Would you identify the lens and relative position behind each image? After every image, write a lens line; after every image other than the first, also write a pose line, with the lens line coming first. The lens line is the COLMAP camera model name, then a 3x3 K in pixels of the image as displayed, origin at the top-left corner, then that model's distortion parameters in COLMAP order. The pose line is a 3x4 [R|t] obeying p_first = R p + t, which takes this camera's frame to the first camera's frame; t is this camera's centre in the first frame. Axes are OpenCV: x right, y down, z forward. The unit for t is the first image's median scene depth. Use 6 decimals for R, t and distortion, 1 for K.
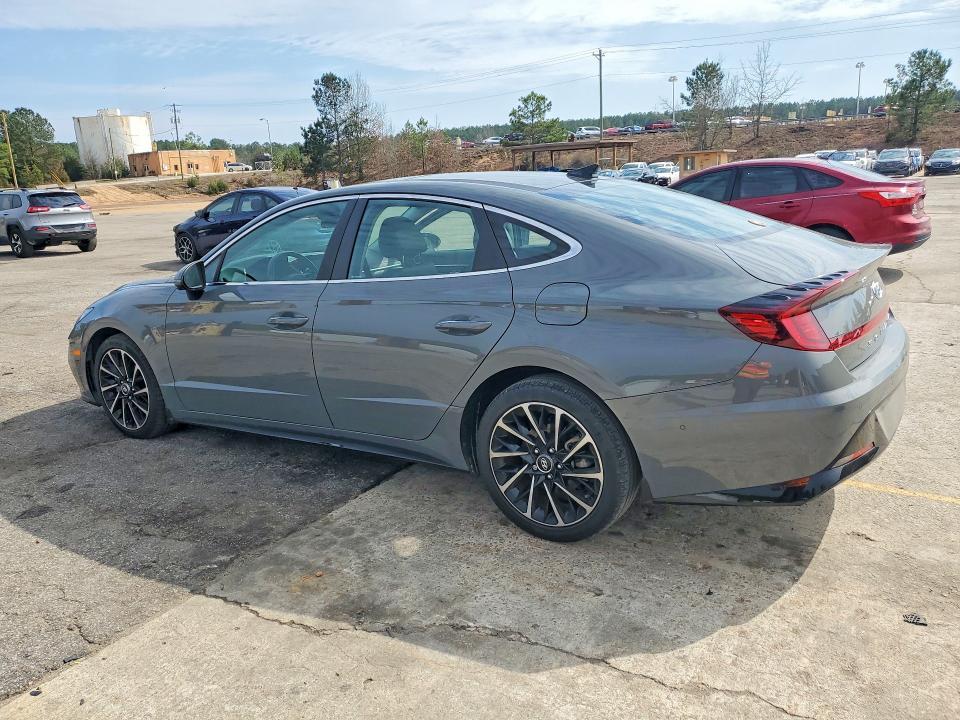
lens RADIAL K [[751.8, 0, 478.2], [0, 751.8, 358.6], [0, 0, 1]] dist [0.018164, 0.009434]
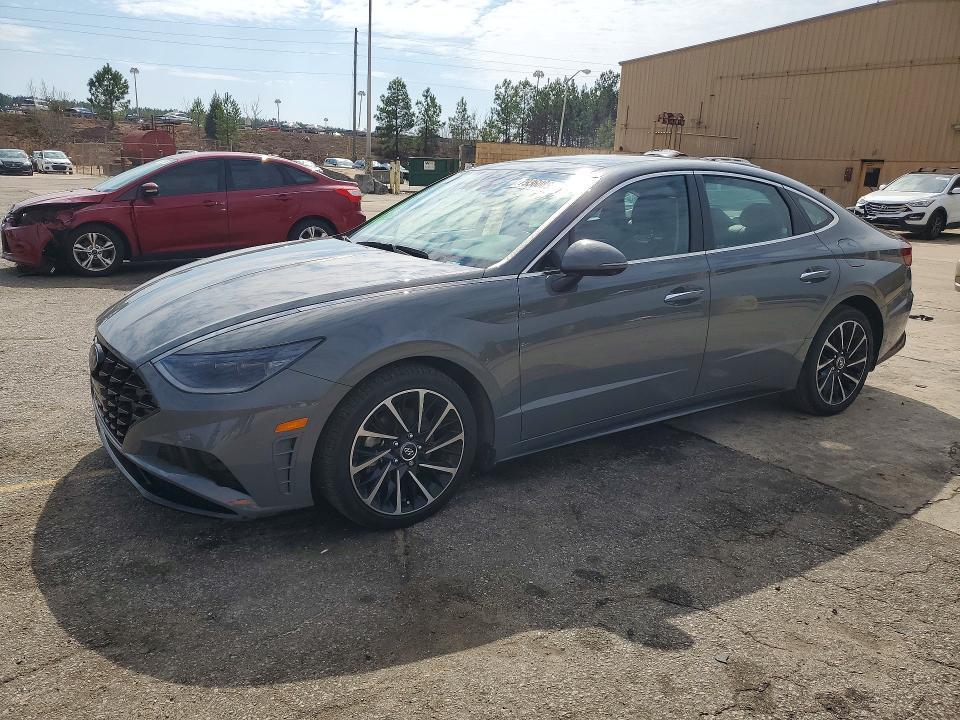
lens RADIAL K [[751.8, 0, 477.9], [0, 751.8, 361.1], [0, 0, 1]] dist [0.018164, 0.009434]
pose [[0.415946, -0.187566, 0.889836, -1.462307], [0.192176, 0.974530, 0.115587, -0.156876], [-0.888852, 0.122928, 0.441397, 0.950294]]
